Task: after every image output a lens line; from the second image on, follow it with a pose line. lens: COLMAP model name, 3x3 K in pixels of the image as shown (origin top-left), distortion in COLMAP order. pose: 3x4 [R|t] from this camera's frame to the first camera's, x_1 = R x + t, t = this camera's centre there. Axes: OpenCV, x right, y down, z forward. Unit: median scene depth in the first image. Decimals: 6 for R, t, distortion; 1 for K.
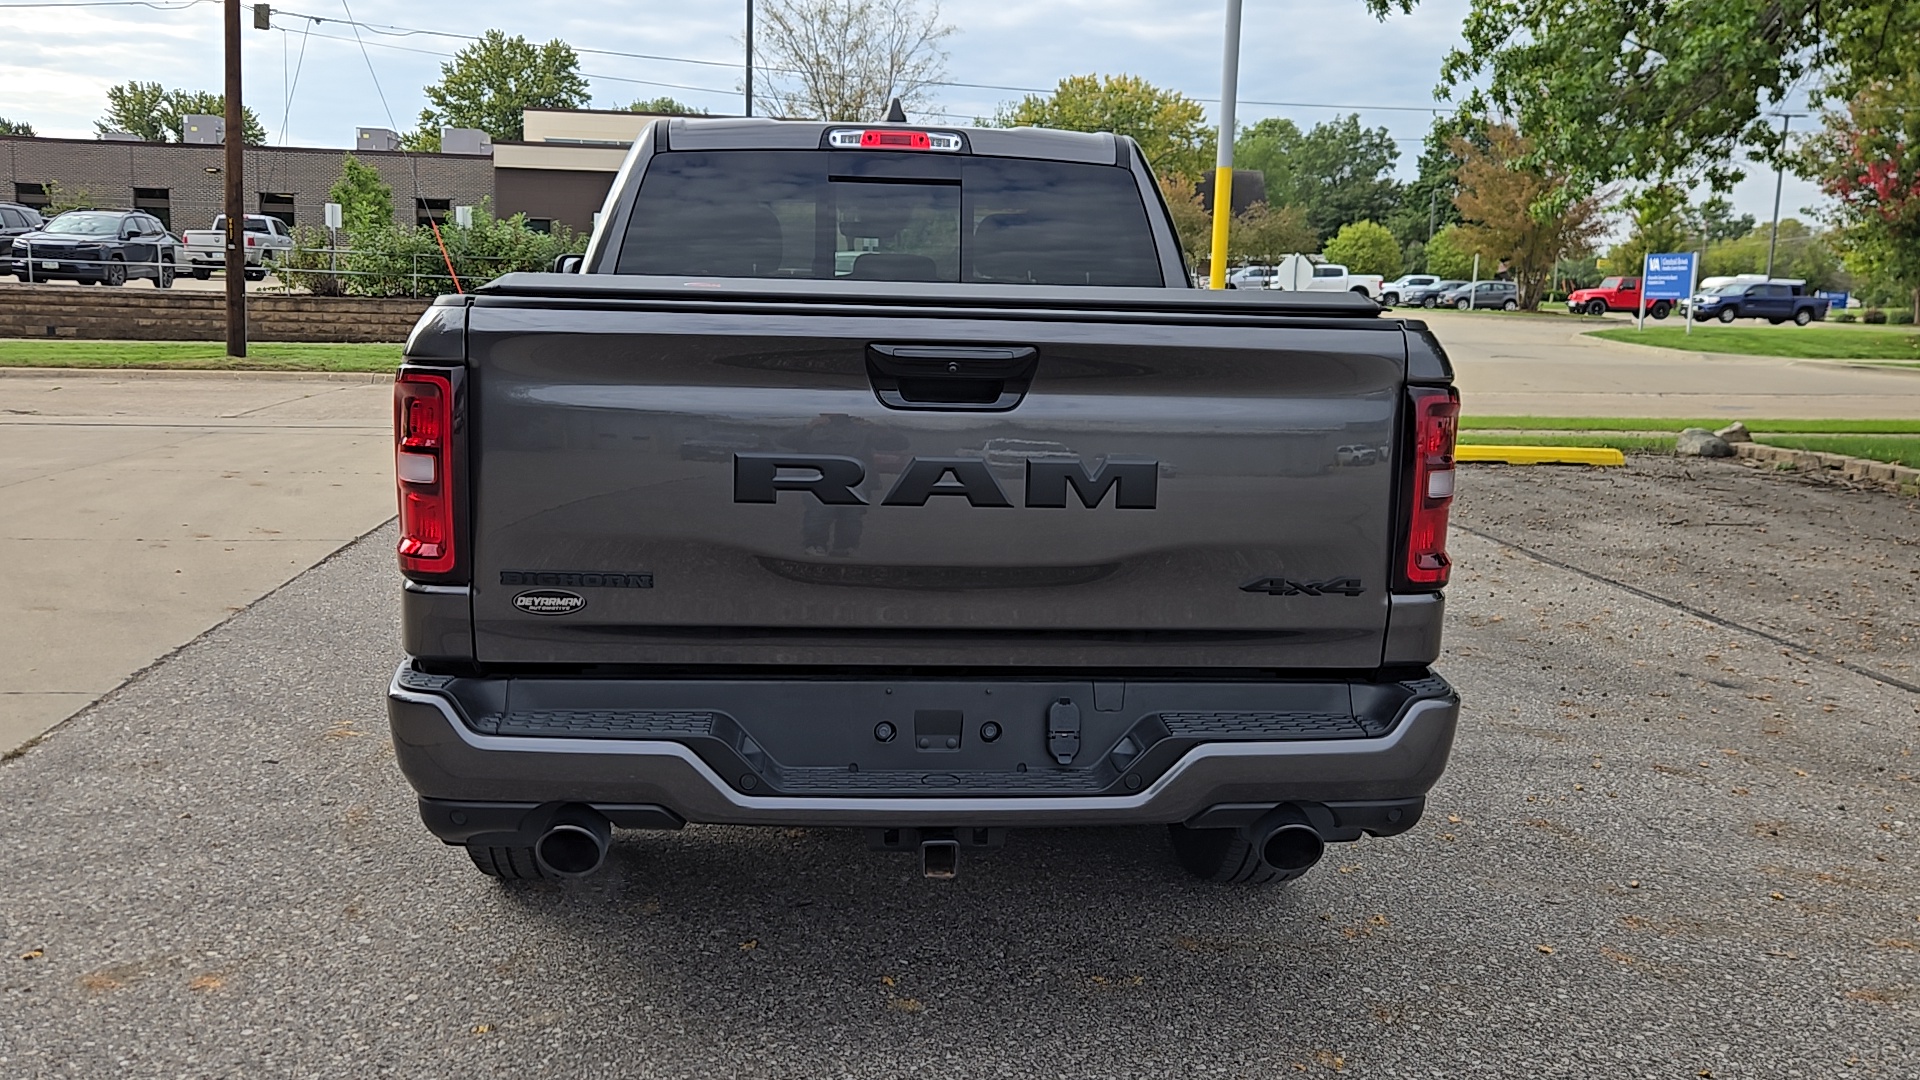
lens RADIAL K [[1604.8, 0, 948.8], [0, 1604.8, 532.6], [0, 0, 1]] dist [0.012643, -0.017145]
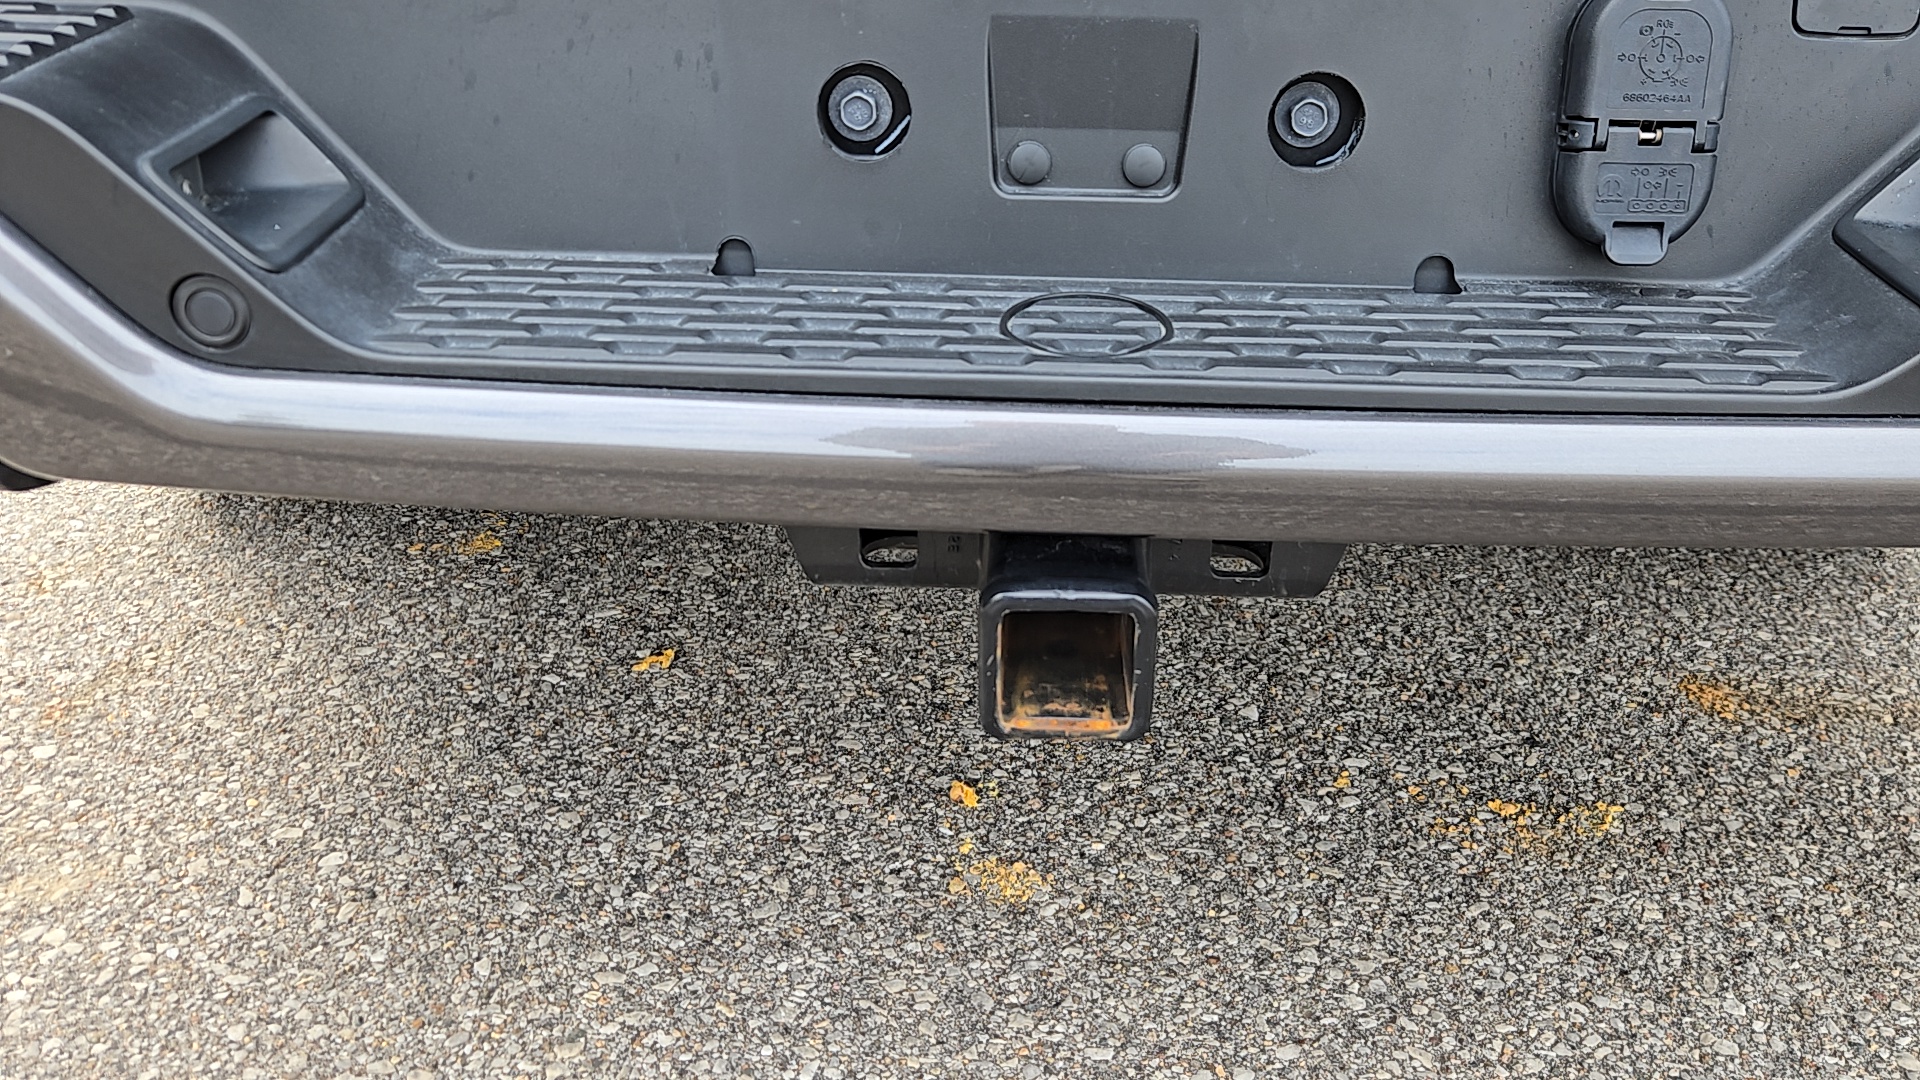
lens RADIAL K [[1604.8, 0, 948.8], [0, 1604.8, 532.6], [0, 0, 1]] dist [0.012643, -0.017145]
pose [[0.991088, 0.047174, -0.124574, 0.004859], [-0.005005, 0.947721, 0.319061, 0.097940], [0.133113, -0.315594, 0.939511, 0.691722]]
